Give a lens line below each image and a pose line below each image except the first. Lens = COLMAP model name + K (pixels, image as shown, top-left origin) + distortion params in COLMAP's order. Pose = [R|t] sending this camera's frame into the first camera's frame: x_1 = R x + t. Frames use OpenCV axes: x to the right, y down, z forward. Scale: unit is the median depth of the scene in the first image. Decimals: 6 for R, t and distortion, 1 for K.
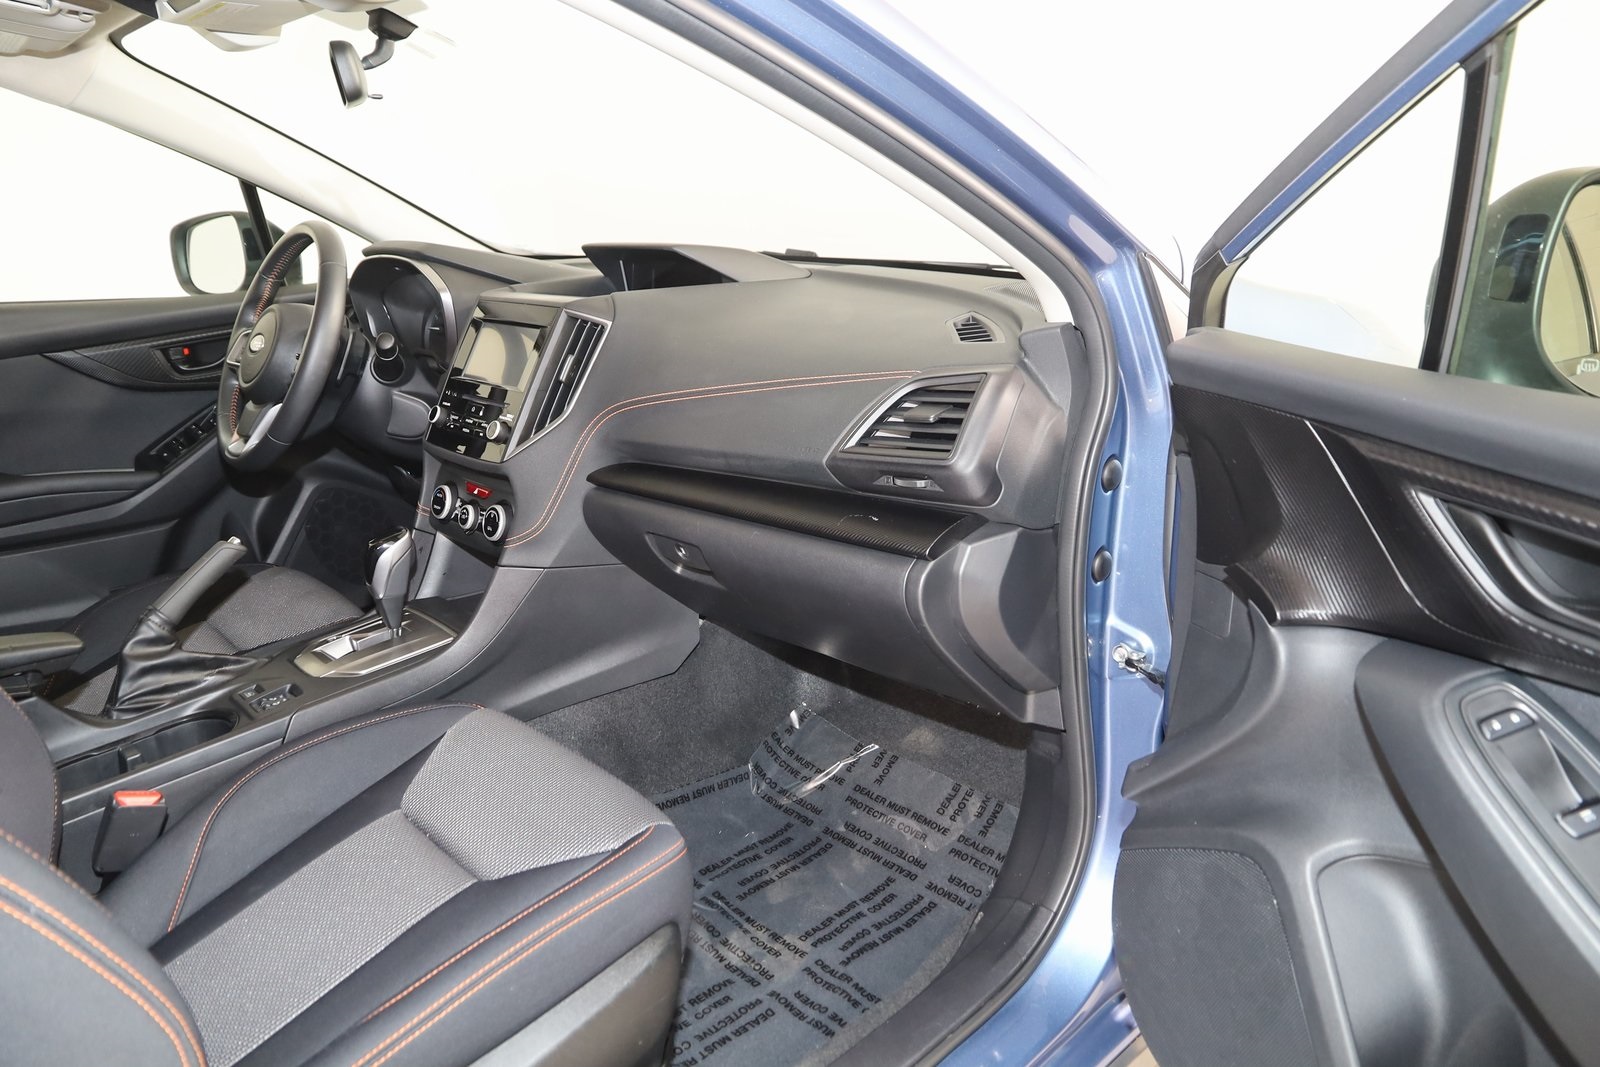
lens RADIAL K [[1050.5, 0, 803.2], [0, 1050.5, 505.1], [0, 0, 1]] dist [-0.106289, 0.064694]
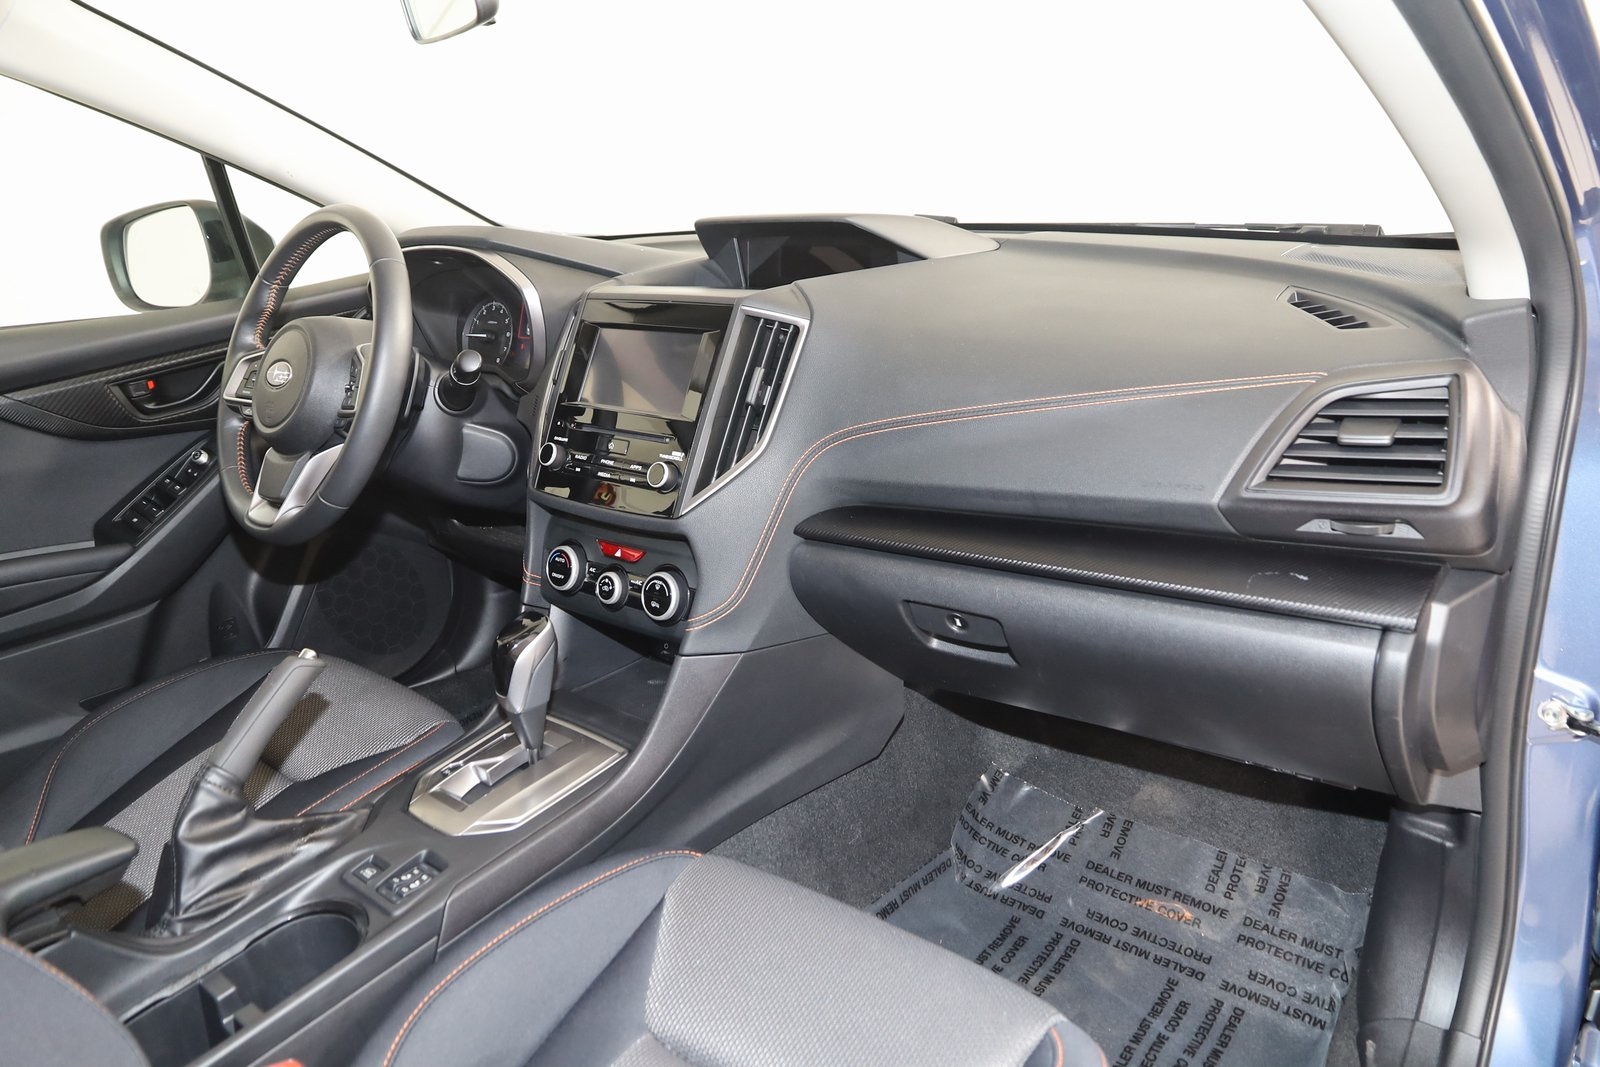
lens RADIAL K [[1050.5, 0, 803.2], [0, 1050.5, 505.1], [0, 0, 1]] dist [-0.106289, 0.064694]
pose [[0.992030, -0.075743, 0.100699, -0.242285], [0.072678, 0.996783, 0.033779, -0.060819], [-0.102933, -0.026191, 0.994343, 0.218070]]
